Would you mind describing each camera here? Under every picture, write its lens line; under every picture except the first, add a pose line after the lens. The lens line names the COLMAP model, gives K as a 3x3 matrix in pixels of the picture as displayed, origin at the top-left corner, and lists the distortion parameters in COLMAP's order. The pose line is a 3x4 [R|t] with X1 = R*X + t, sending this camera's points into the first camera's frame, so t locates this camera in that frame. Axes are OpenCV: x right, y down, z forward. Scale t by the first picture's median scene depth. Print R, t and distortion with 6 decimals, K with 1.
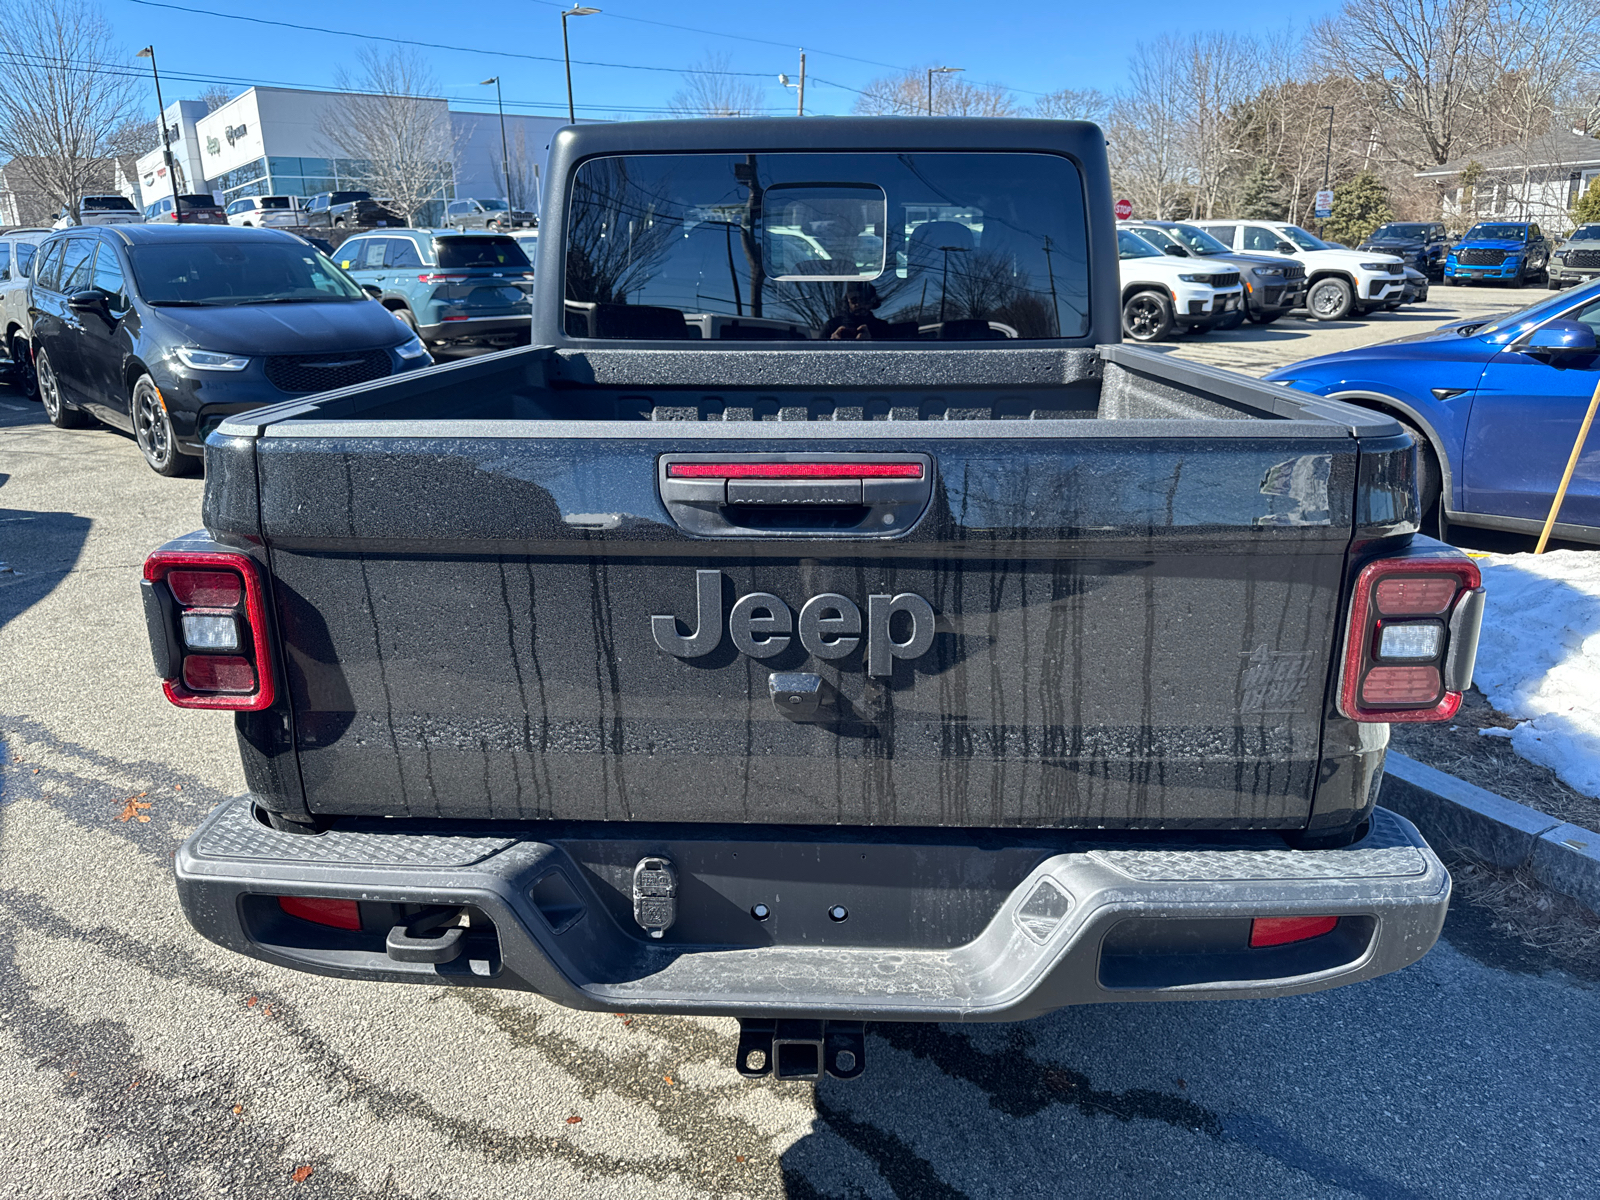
lens RADIAL K [[1134.0, 0, 789.8], [0, 1134.0, 601.8], [0, 0, 1]] dist [0.026021, -0.032756]
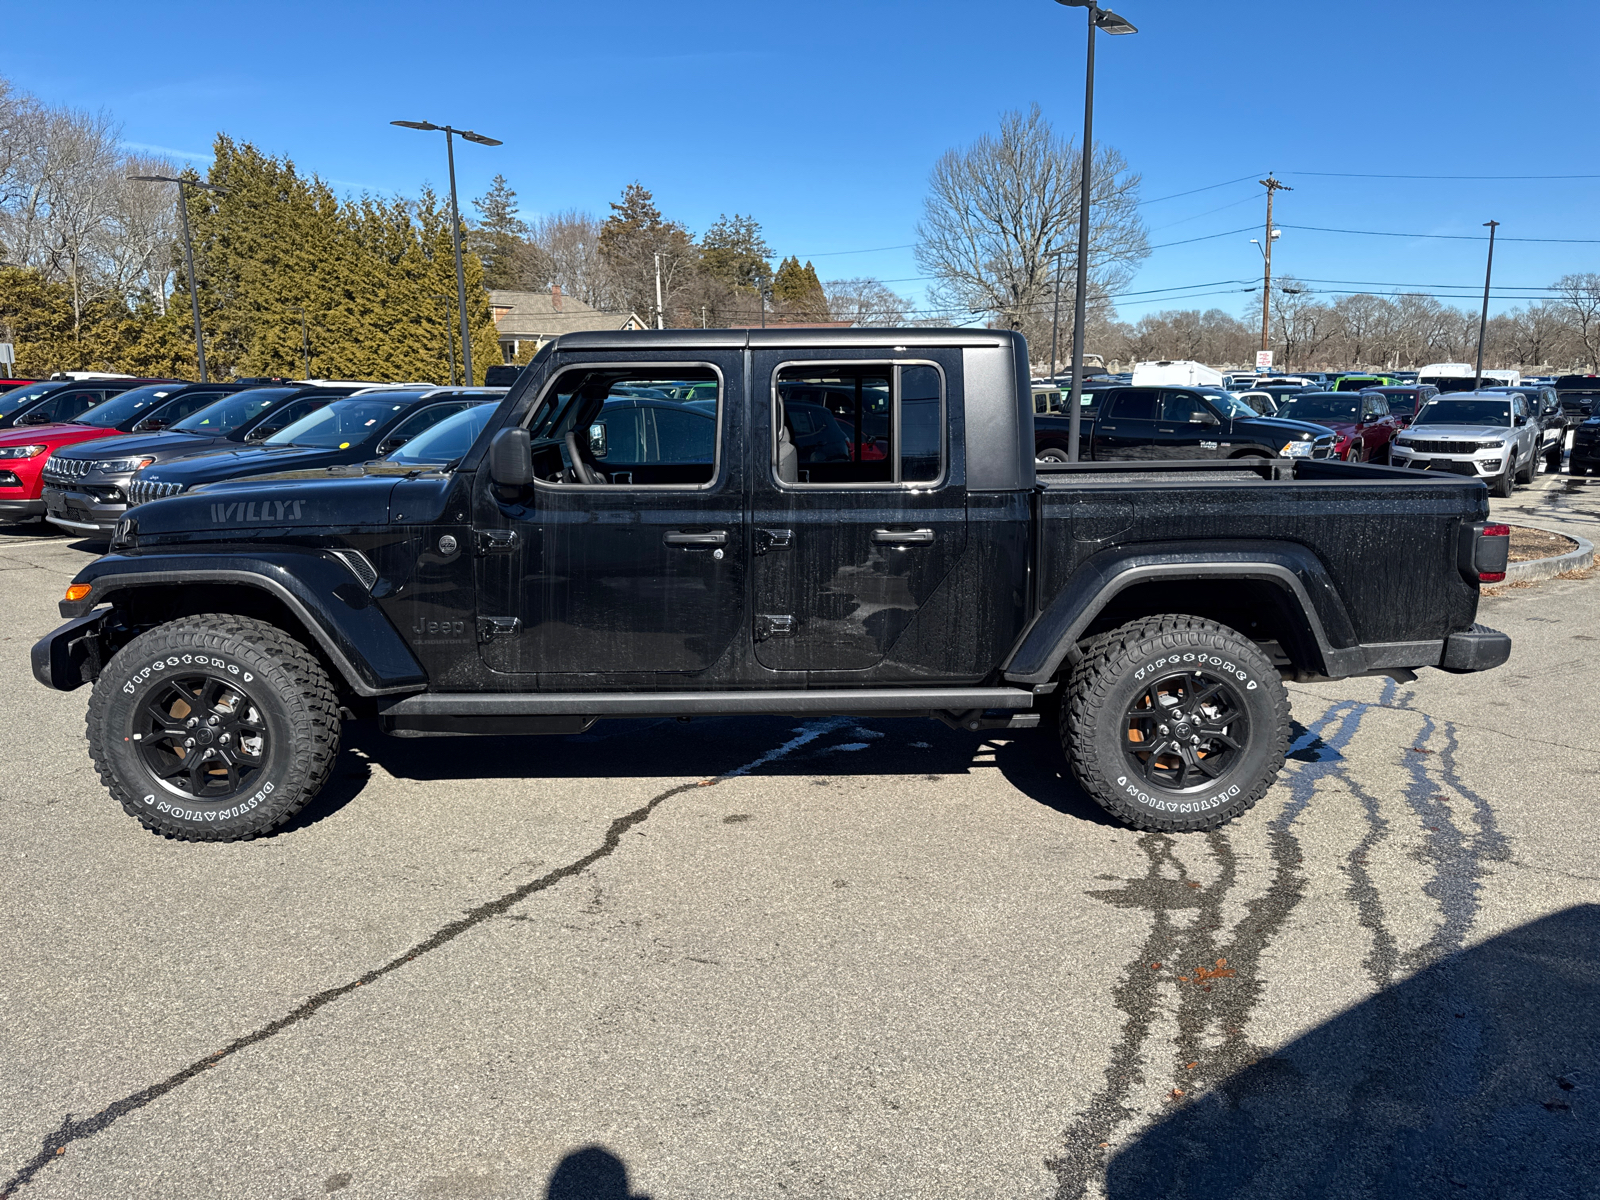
lens RADIAL K [[1134.0, 0, 805.2], [0, 1134.0, 607.0], [0, 0, 1]] dist [0.026021, -0.032756]
pose [[-0.087034, -0.172723, 0.981118, -2.289531], [0.283514, 0.939835, 0.190606, -0.631791], [-0.955010, 0.294749, -0.032829, 2.005229]]
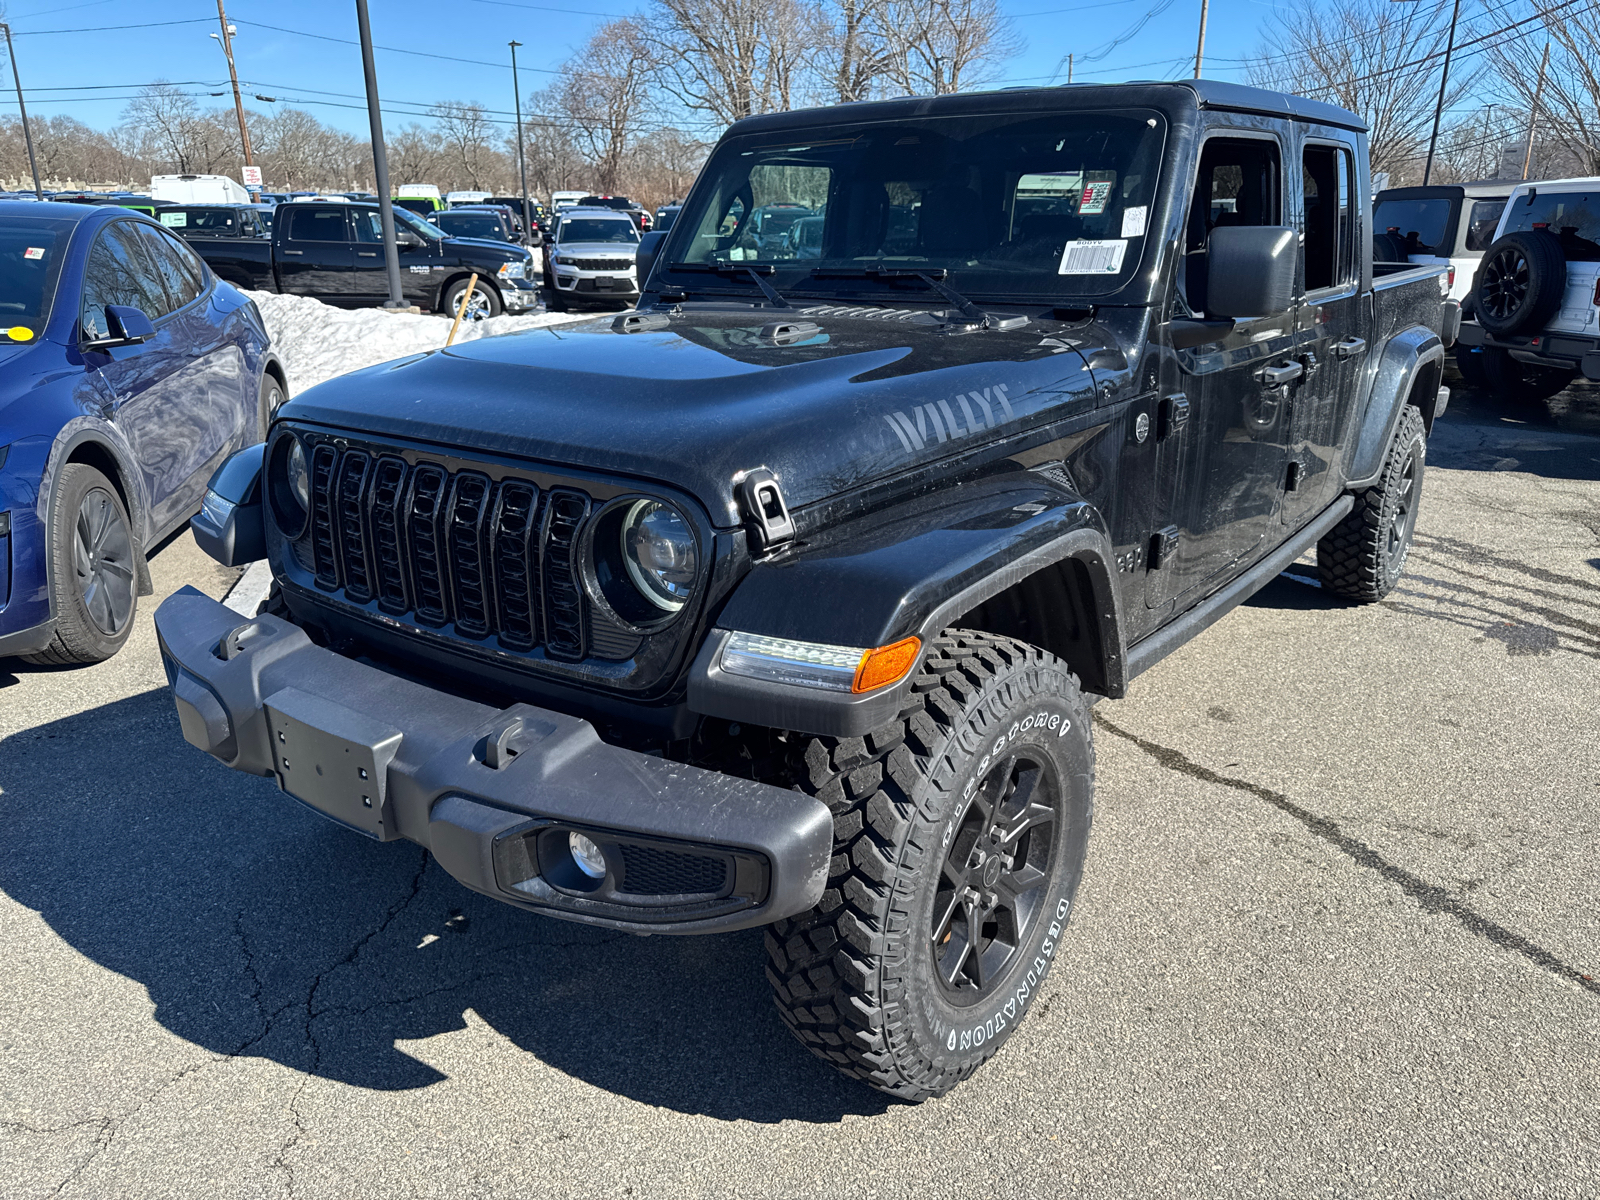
lens RADIAL K [[1137.2, 0, 816.6], [0, 1137.2, 614.4], [0, 0, 1]] dist [0.044813, -0.058875]
pose [[-0.831772, -0.168424, 0.528951, -0.680941], [0.170814, 0.828976, 0.532561, -1.074588], [-0.528184, 0.533321, -0.660750, 3.586909]]
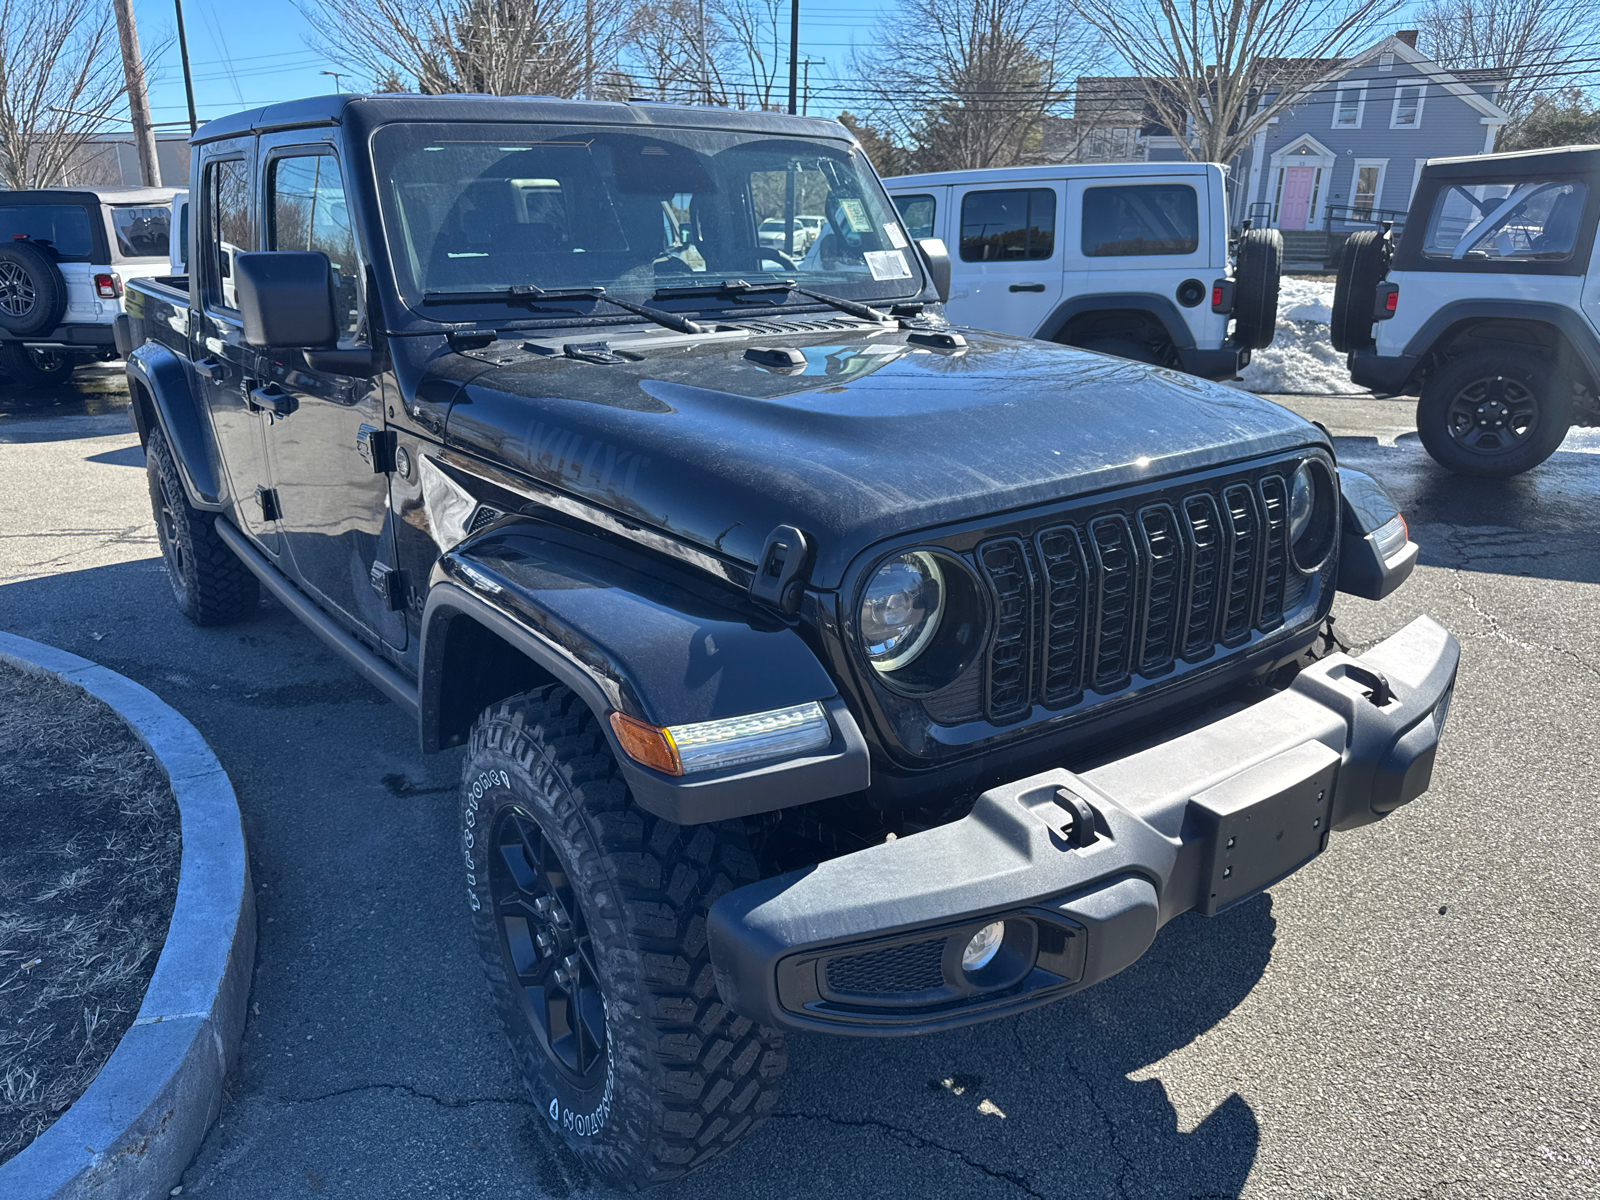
lens RADIAL K [[1137.2, 0, 803.5], [0, 1137.2, 602.4], [0, 0, 1]] dist [0.044813, -0.058875]
pose [[-0.774897, 0.210353, -0.596059, 0.875886], [-0.173629, 0.835889, 0.520713, -1.074459], [0.607773, 0.506992, -0.611205, 3.475497]]
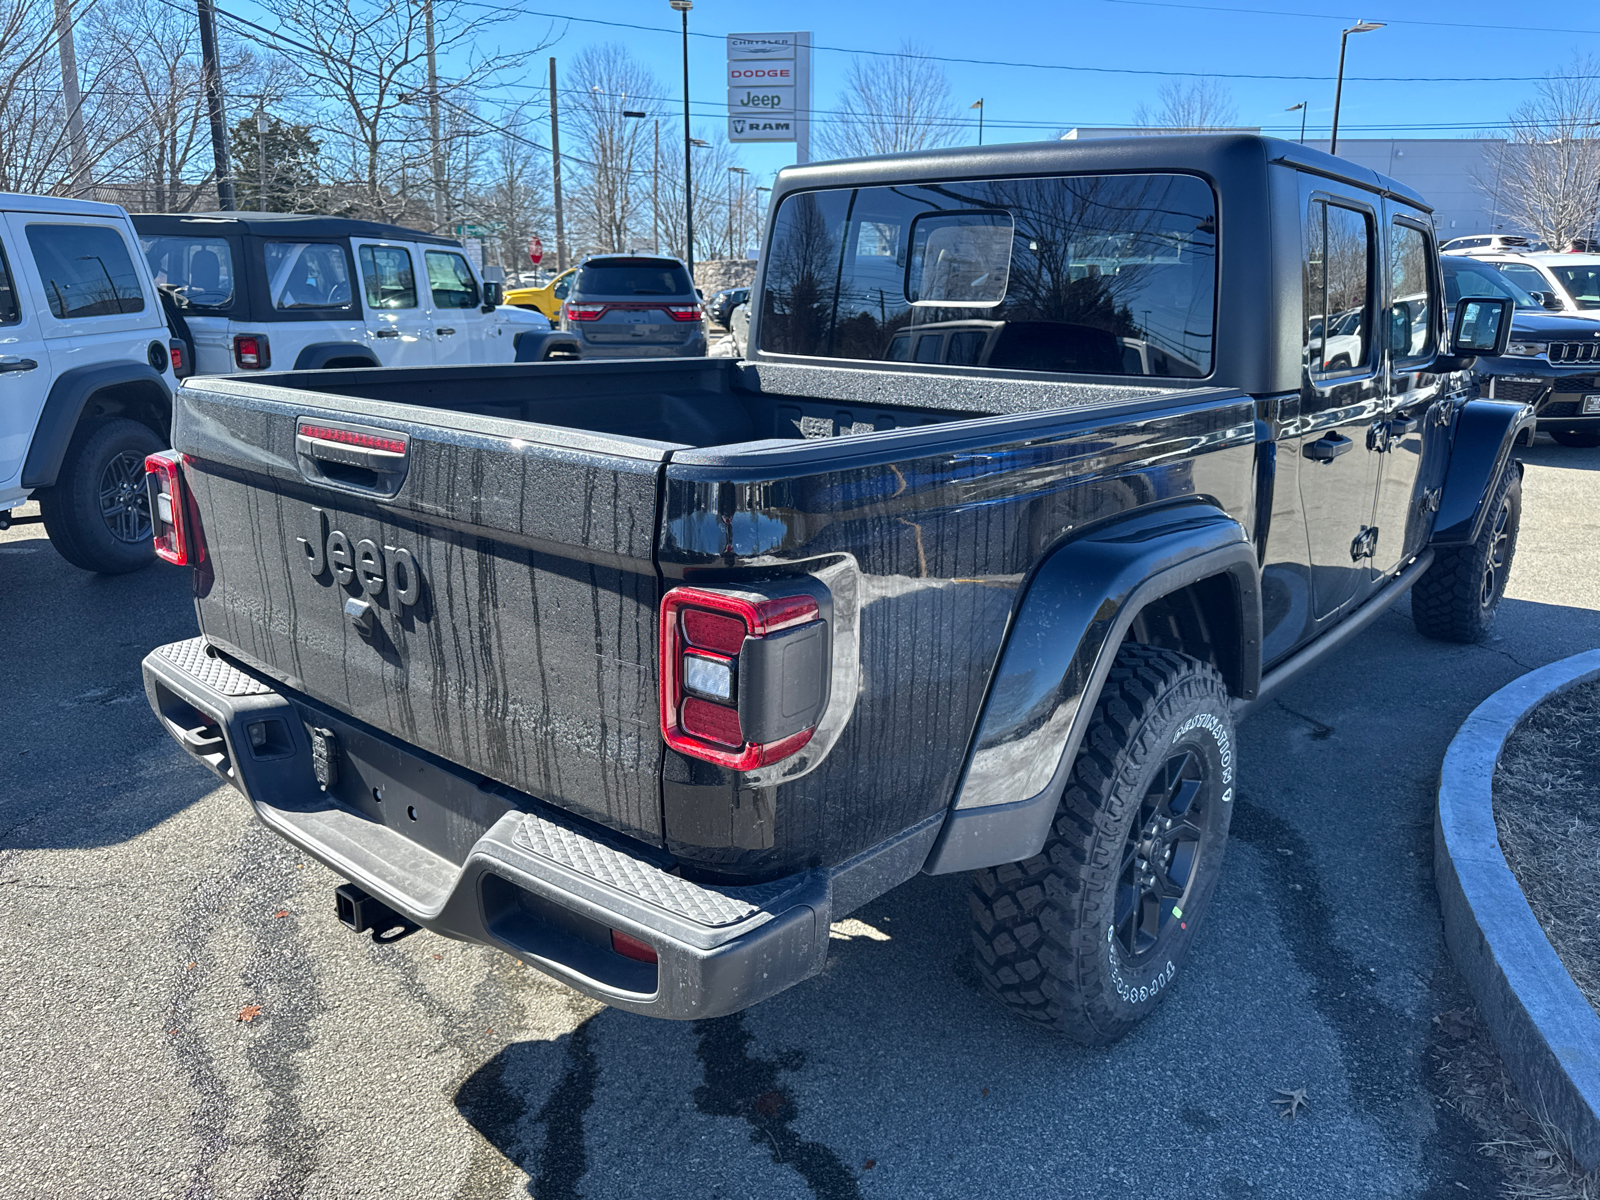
lens RADIAL K [[1134.0, 0, 795.1], [0, 1134.0, 590.8], [0, 0, 1]] dist [0.026021, -0.032756]
pose [[0.792150, 0.173167, -0.585245, 0.797881], [-0.192030, 0.980921, 0.030324, -0.055786], [0.579330, 0.088364, 0.810289, 0.177739]]
